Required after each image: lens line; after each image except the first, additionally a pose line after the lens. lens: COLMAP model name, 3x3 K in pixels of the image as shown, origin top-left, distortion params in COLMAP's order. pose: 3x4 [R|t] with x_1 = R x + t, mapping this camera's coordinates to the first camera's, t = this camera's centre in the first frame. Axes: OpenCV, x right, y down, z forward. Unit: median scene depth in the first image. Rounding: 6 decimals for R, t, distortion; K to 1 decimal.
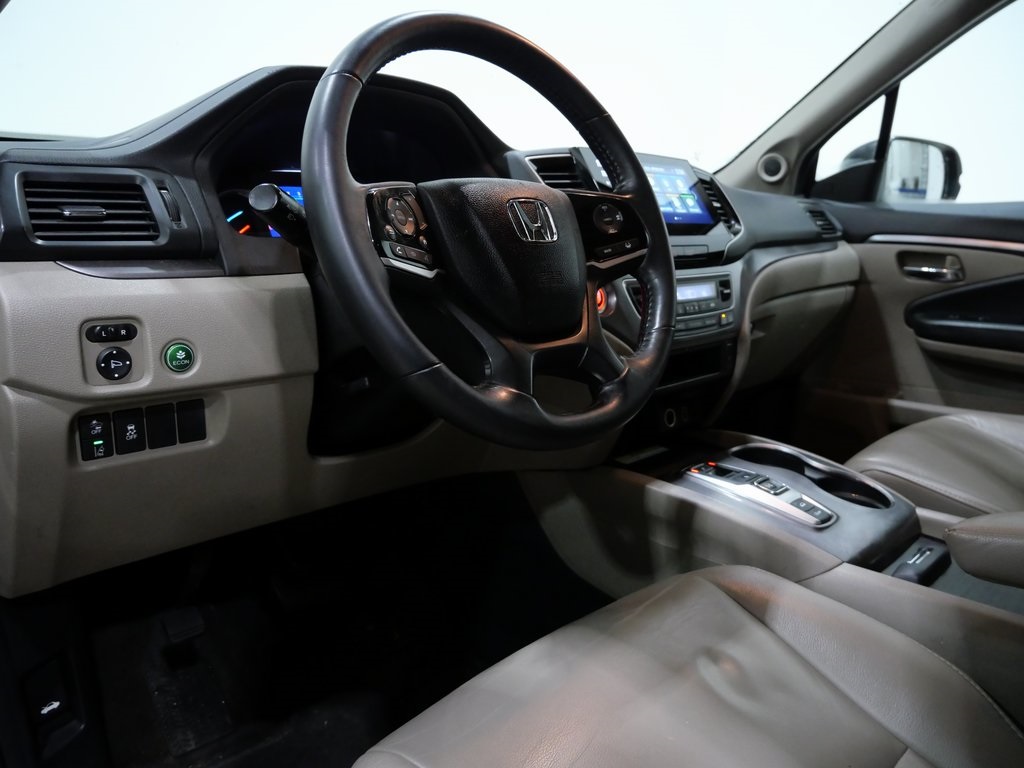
lens RADIAL K [[730.5, 0, 510.2], [0, 730.5, 388.5], [0, 0, 1]] dist [-0.042805, 0.018113]
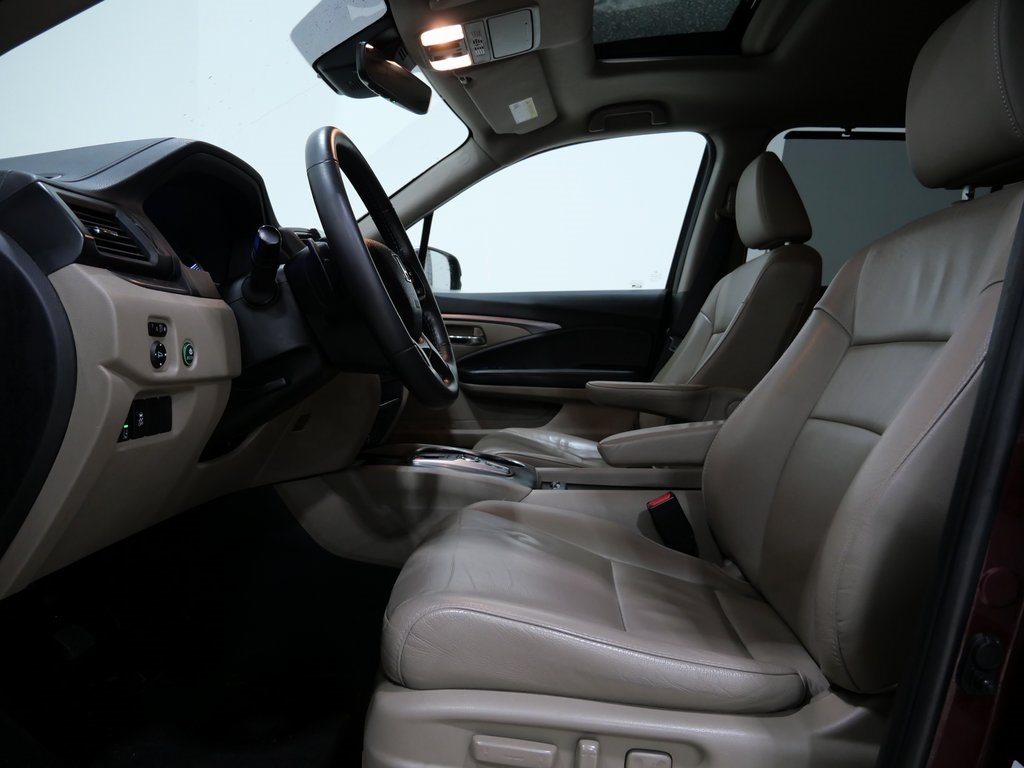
lens RADIAL K [[730.5, 0, 511.8], [0, 730.5, 380.8], [0, 0, 1]] dist [-0.042805, 0.018113]
pose [[0.720987, -0.031621, 0.692227, -0.853169], [0.138981, 0.985259, -0.099749, 0.188865], [-0.678868, 0.168124, 0.714753, -0.233518]]
